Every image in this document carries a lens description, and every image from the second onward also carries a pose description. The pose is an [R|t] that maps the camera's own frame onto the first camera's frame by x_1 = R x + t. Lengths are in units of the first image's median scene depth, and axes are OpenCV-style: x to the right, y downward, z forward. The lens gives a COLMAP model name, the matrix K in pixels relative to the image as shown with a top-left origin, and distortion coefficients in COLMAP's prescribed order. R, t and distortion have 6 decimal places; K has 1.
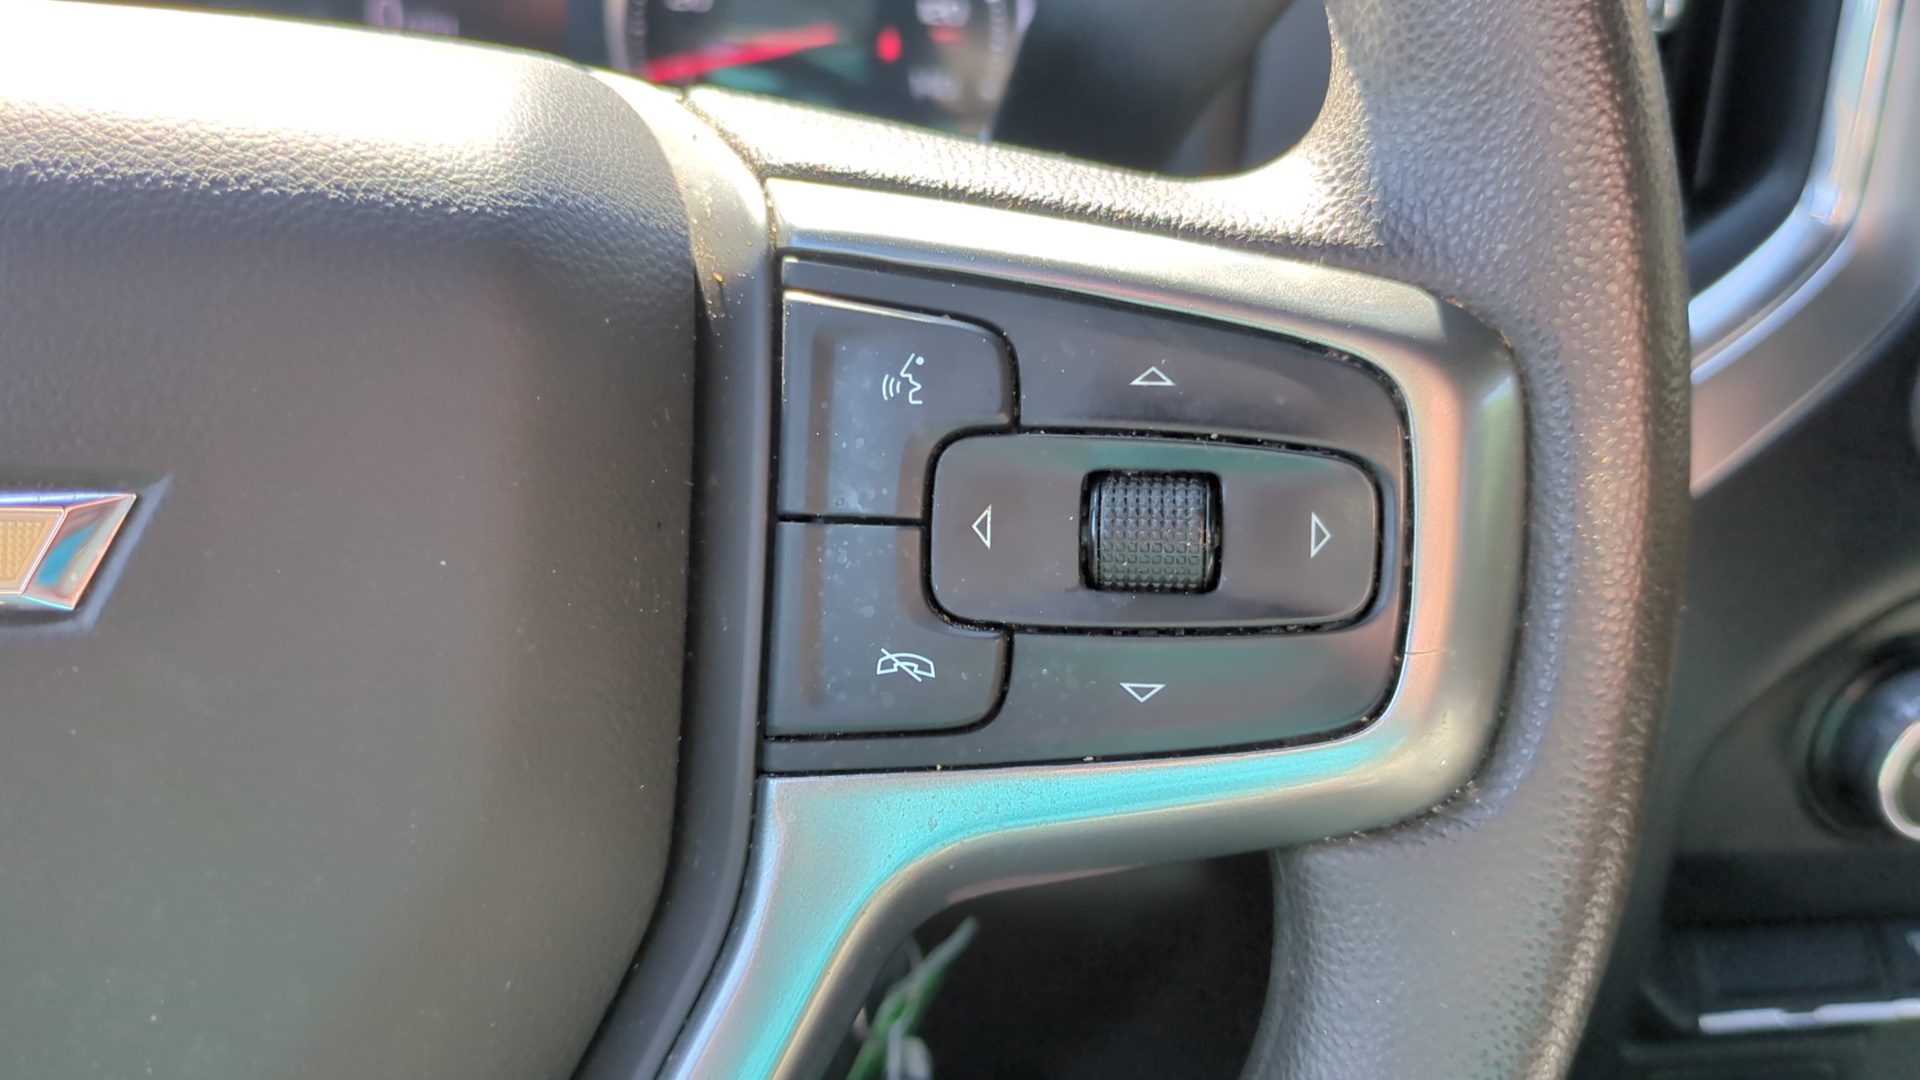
lens RADIAL K [[1637.7, 0, 950.9], [0, 1637.7, 520.0], [0, 0, 1]] dist [0.045428, -0.087600]
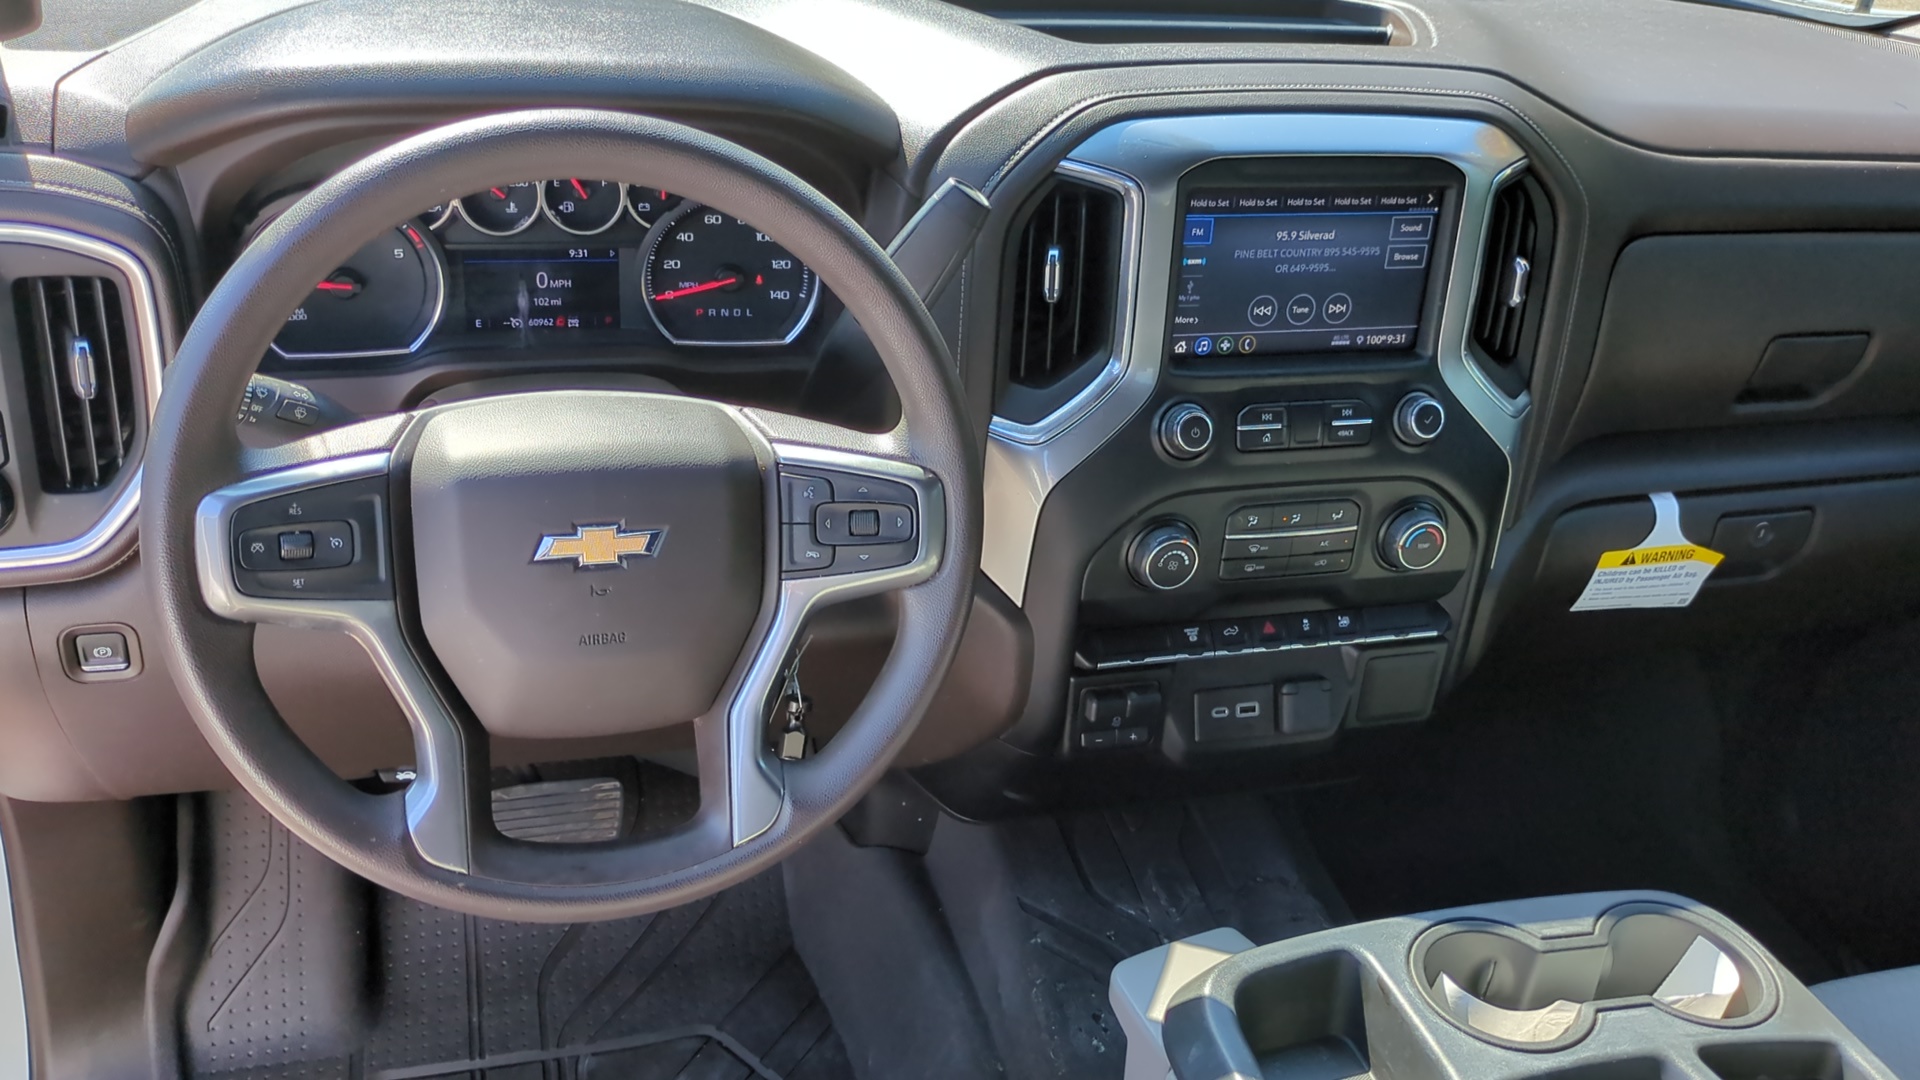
lens RADIAL K [[1637.7, 0, 954.8], [0, 1637.7, 543.0], [0, 0, 1]] dist [0.045428, -0.087600]
pose [[0.990692, -0.055055, 0.124495, -0.199289], [0.041617, 0.993272, 0.108072, -0.419095], [-0.129608, -0.101885, 0.986317, -3.540296]]
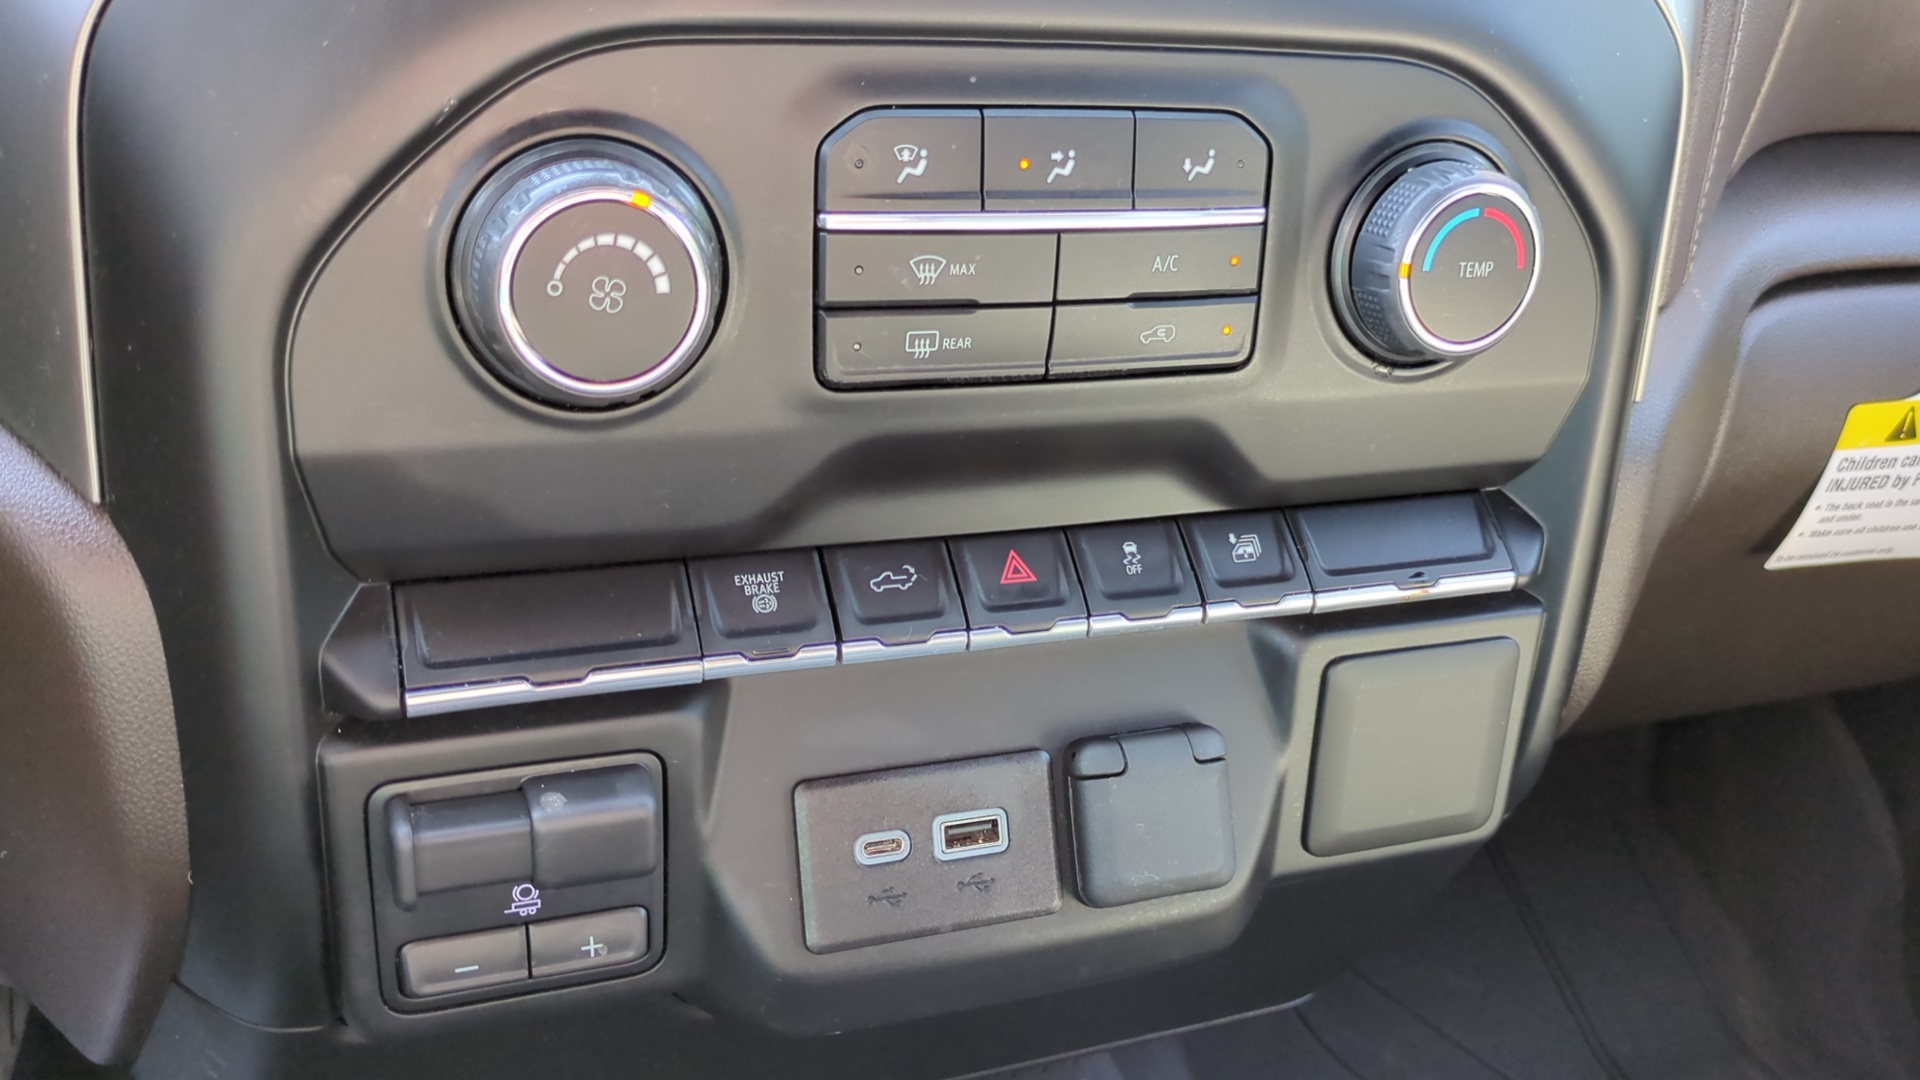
lens RADIAL K [[1637.7, 0, 949.6], [0, 1637.7, 536.6], [0, 0, 1]] dist [0.045428, -0.087600]
pose [[0.977114, -0.088923, 0.193236, 1.292268], [0.090894, 0.995860, -0.001337, 0.587914], [-0.192317, 0.018870, 0.981151, 0.513962]]
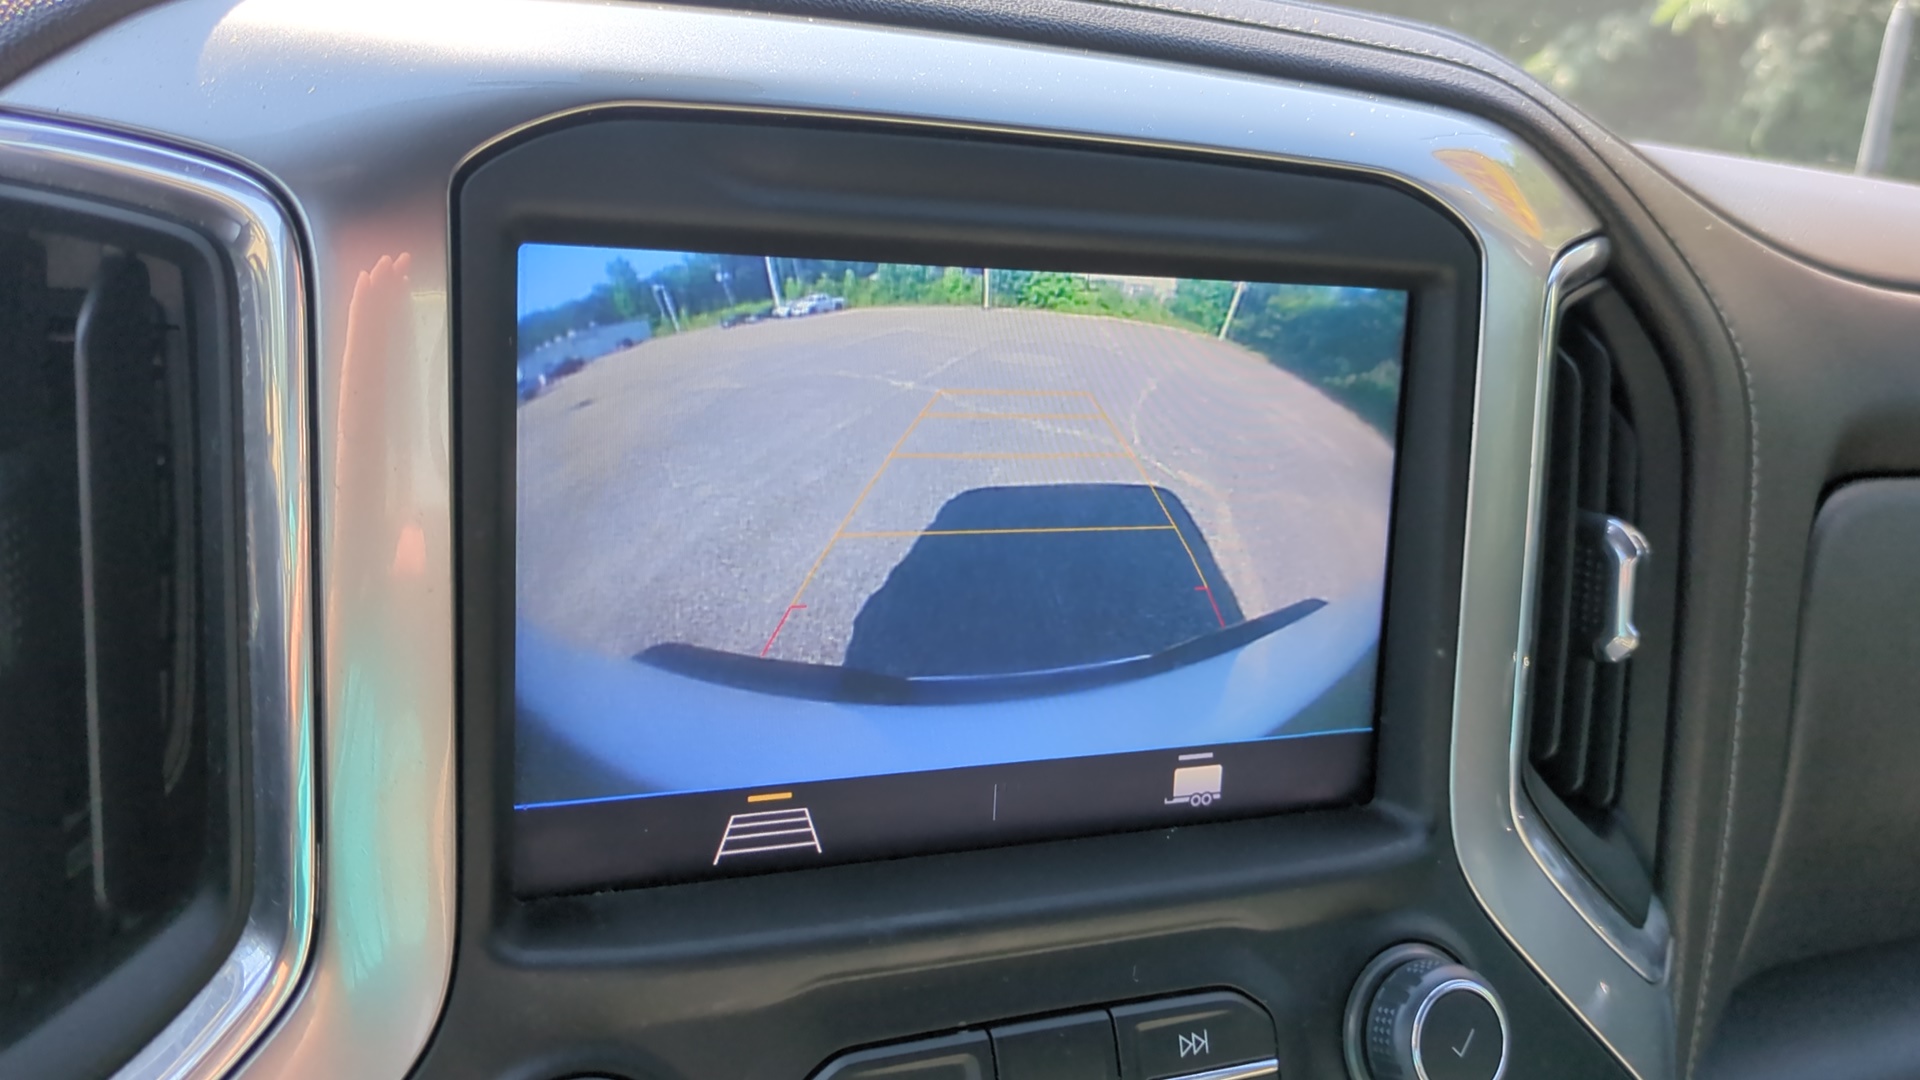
lens RADIAL K [[1637.7, 0, 942.9], [0, 1637.7, 533.6], [0, 0, 1]] dist [0.045428, -0.087600]
pose [[0.961154, -0.053368, 0.270803, 1.297744], [0.098018, 0.983176, -0.154135, -0.465157], [-0.258021, 0.174691, 0.950215, 0.559251]]
